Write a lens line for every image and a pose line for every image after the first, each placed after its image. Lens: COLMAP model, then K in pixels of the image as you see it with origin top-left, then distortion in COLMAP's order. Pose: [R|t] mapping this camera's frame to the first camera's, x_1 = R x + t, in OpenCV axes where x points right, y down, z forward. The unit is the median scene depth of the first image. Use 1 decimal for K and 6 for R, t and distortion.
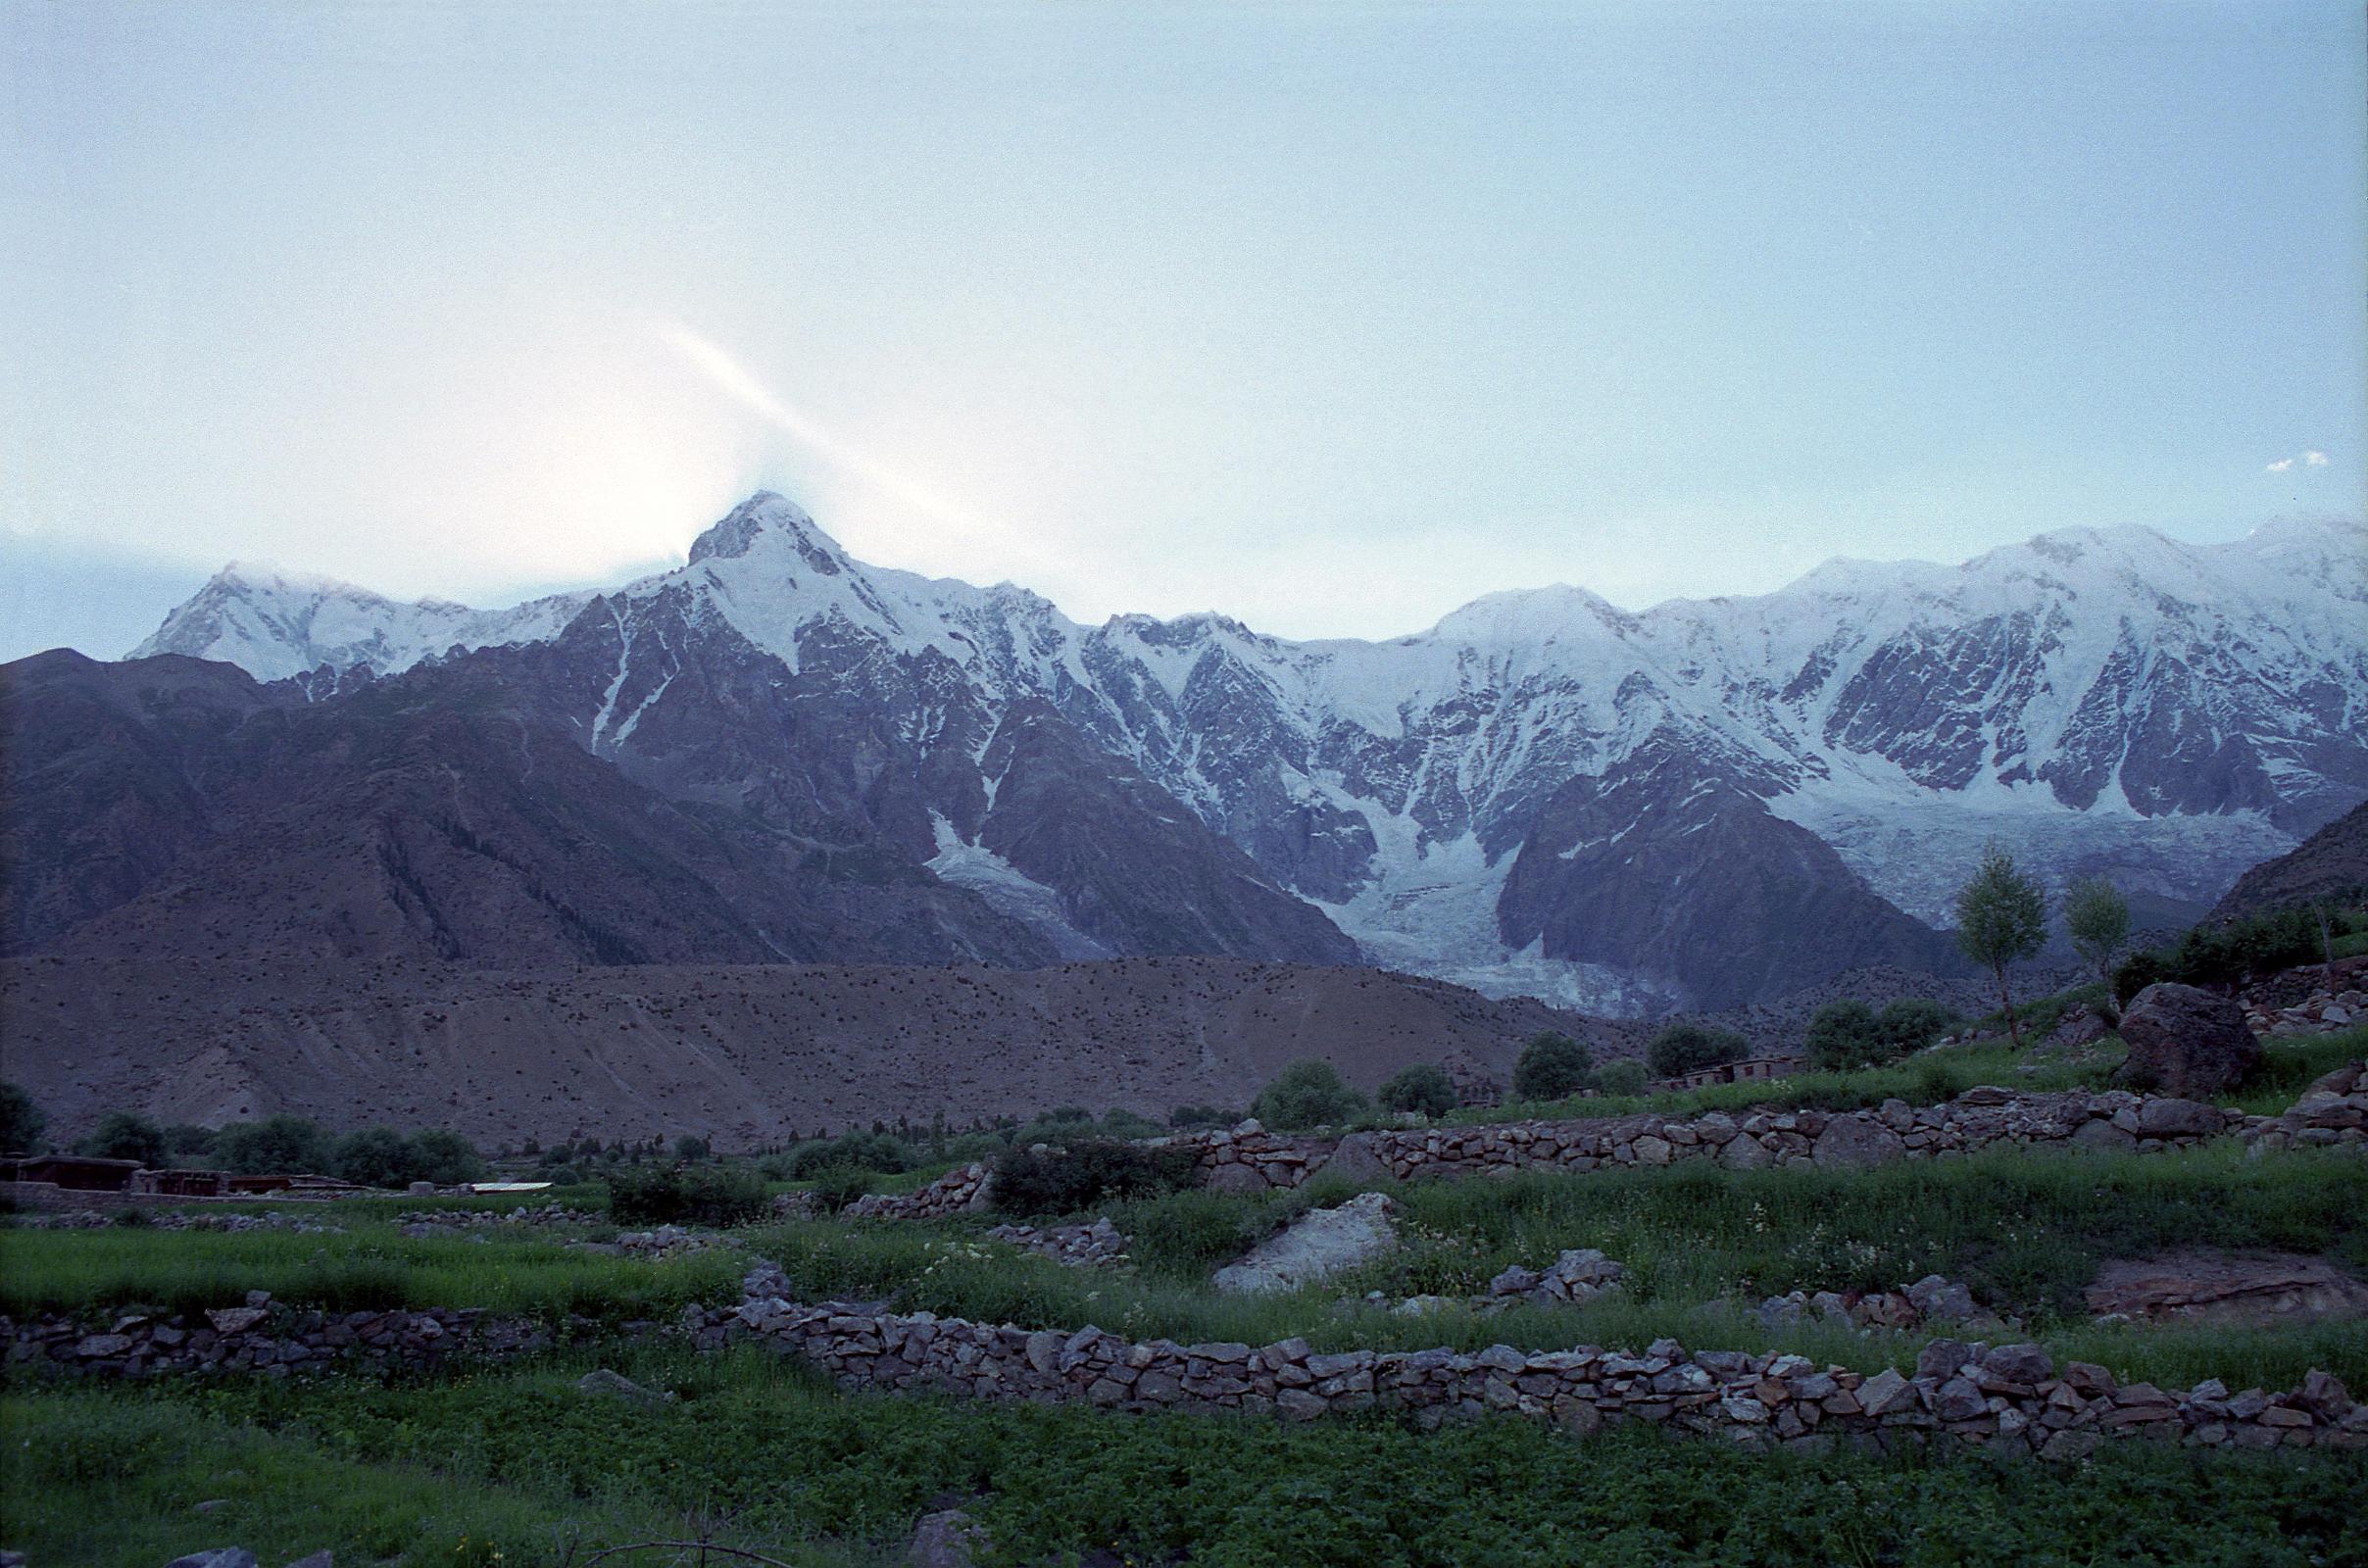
lens RADIAL K [[2754.7, 0, 1185.3], [0, 2754.7, 784.3], [0, 0, 1]] dist [0.019579, 0.000000]
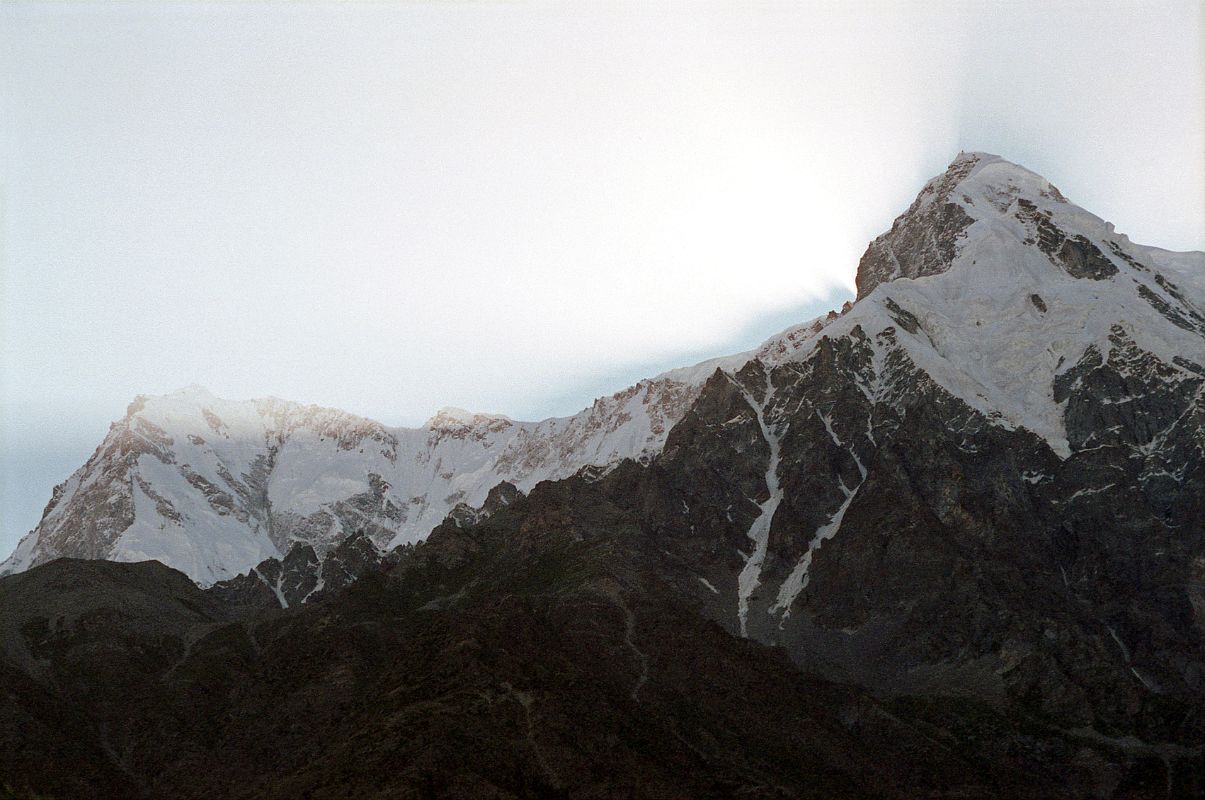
lens RADIAL K [[1295.3, 0, 603.0], [0, 1295.3, 400.4], [0, 0, 1]] dist [-0.069019, 0.000000]
pose [[0.949132, -0.146080, -0.278944, -0.159338], [0.121348, 0.987141, -0.104057, -0.036064], [0.290558, 0.064914, 0.954653, 0.726746]]
